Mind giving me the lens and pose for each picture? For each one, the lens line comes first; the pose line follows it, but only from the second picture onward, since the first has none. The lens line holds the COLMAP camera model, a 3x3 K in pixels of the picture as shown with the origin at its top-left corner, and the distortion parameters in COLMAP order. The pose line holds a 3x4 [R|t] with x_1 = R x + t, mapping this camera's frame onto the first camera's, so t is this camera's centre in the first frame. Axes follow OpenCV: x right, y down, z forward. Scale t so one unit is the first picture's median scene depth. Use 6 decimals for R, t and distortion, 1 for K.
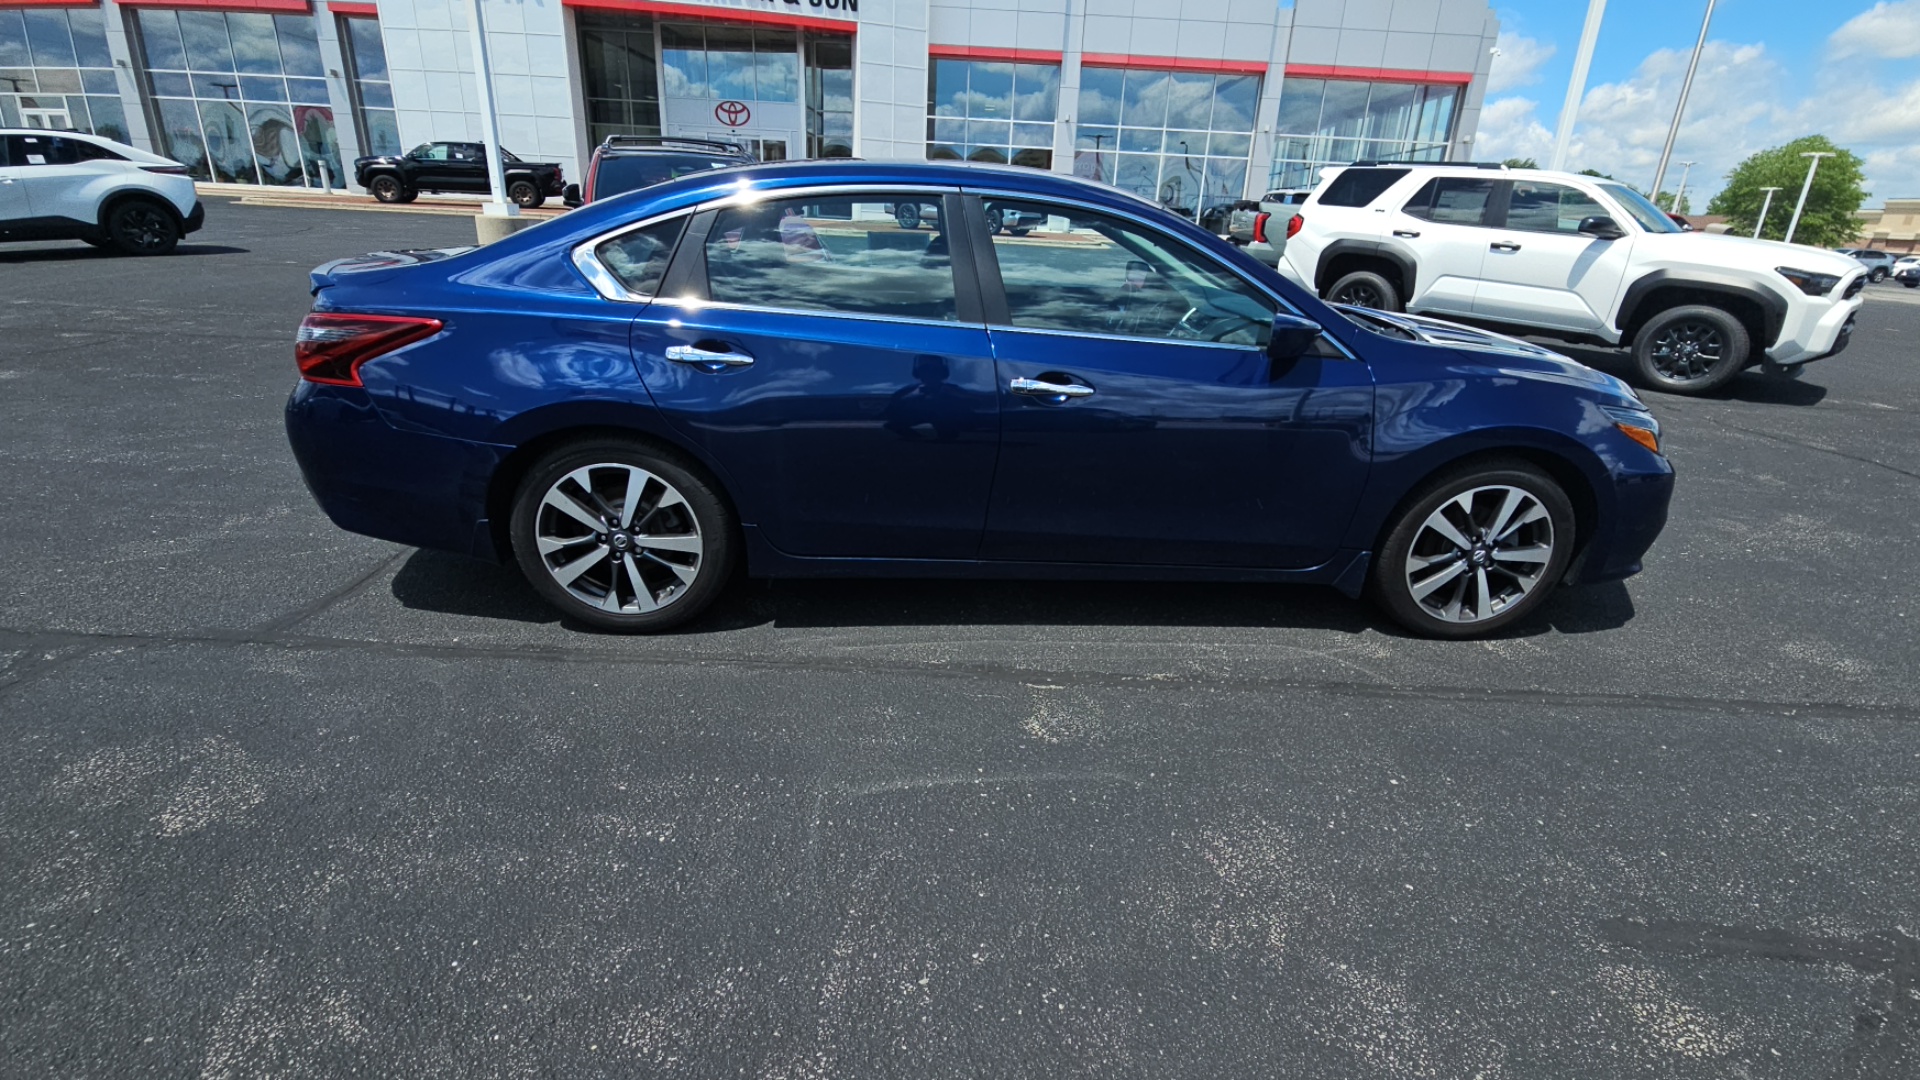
lens RADIAL K [[886.3, 0, 977.9], [0, 886.3, 522.9], [0, 0, 1]] dist [0.002391, -0.005695]
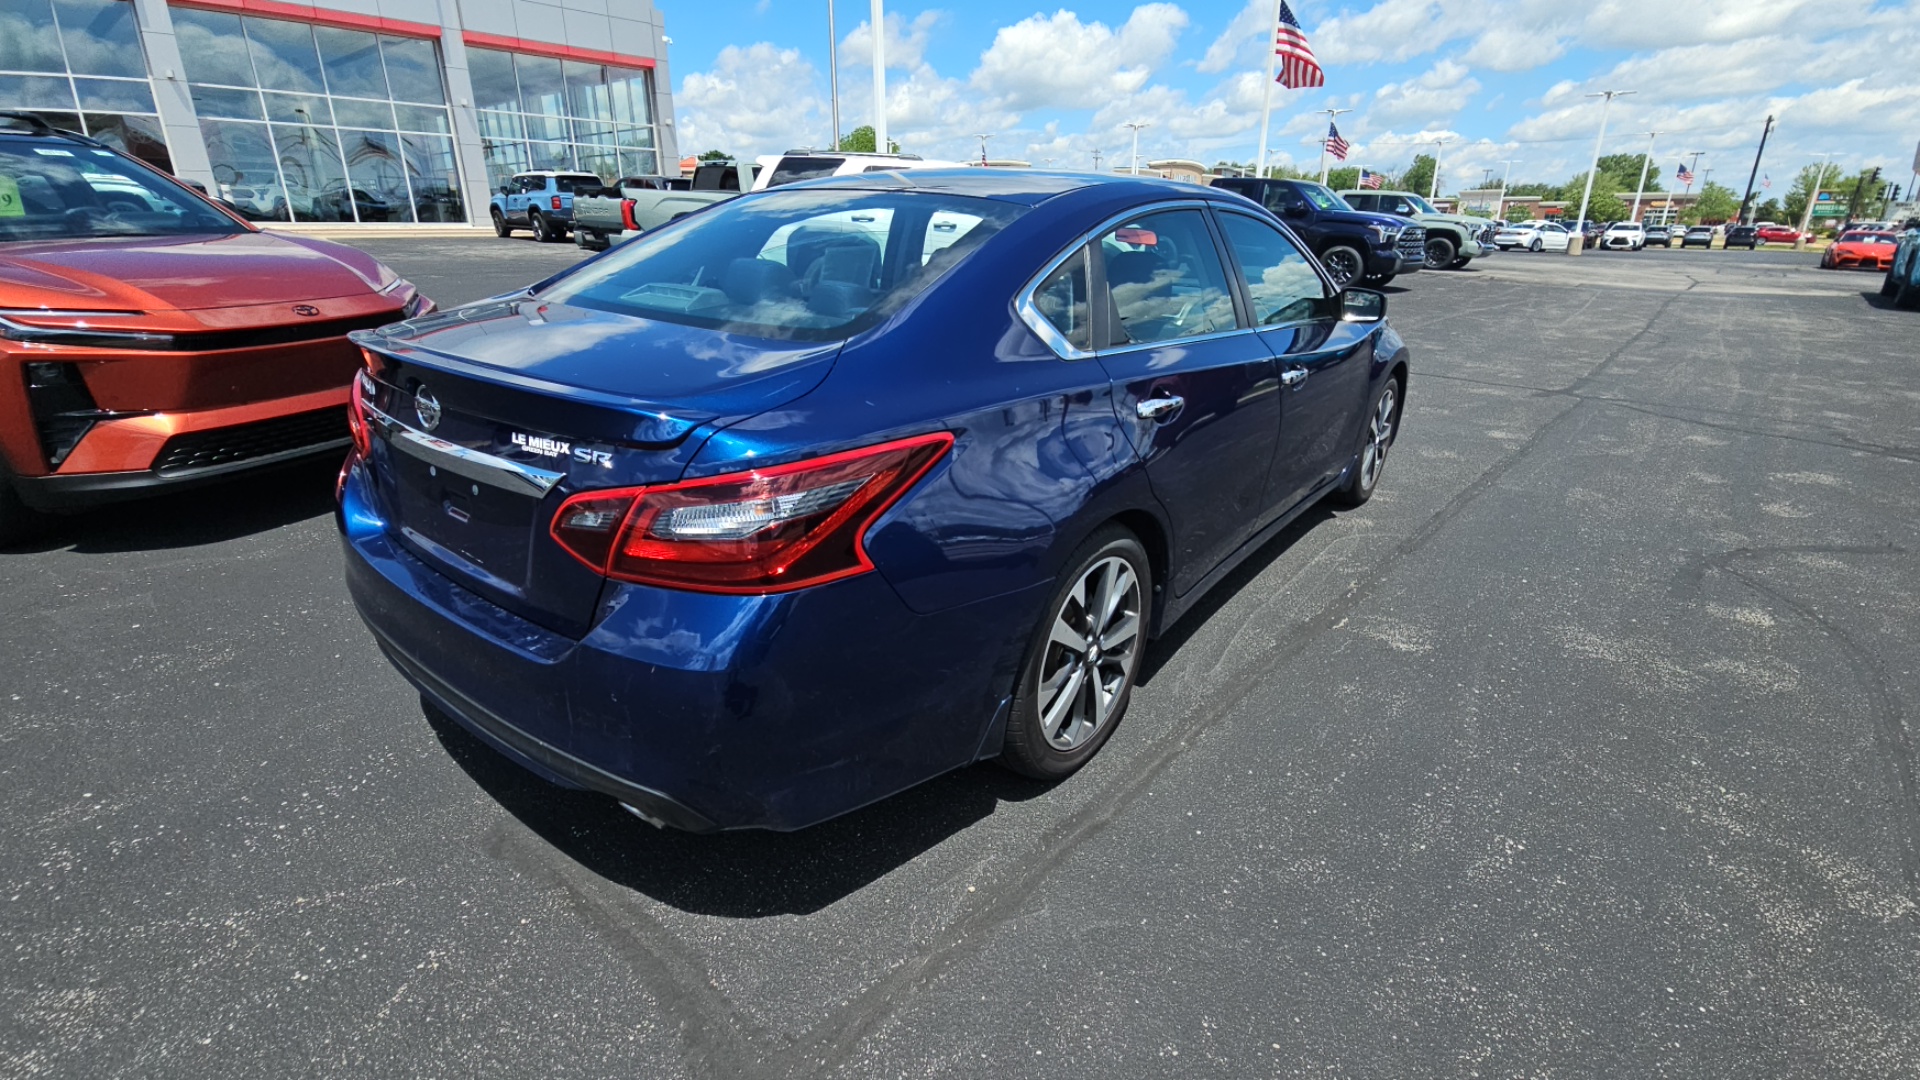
lens RADIAL K [[886.3, 0, 977.9], [0, 886.3, 522.9], [0, 0, 1]] dist [0.002391, -0.005695]
pose [[0.637487, -0.286955, 0.715030, -1.022807], [0.270507, 0.952334, 0.141018, -0.236753], [-0.721413, 0.103523, 0.684724, 0.519961]]
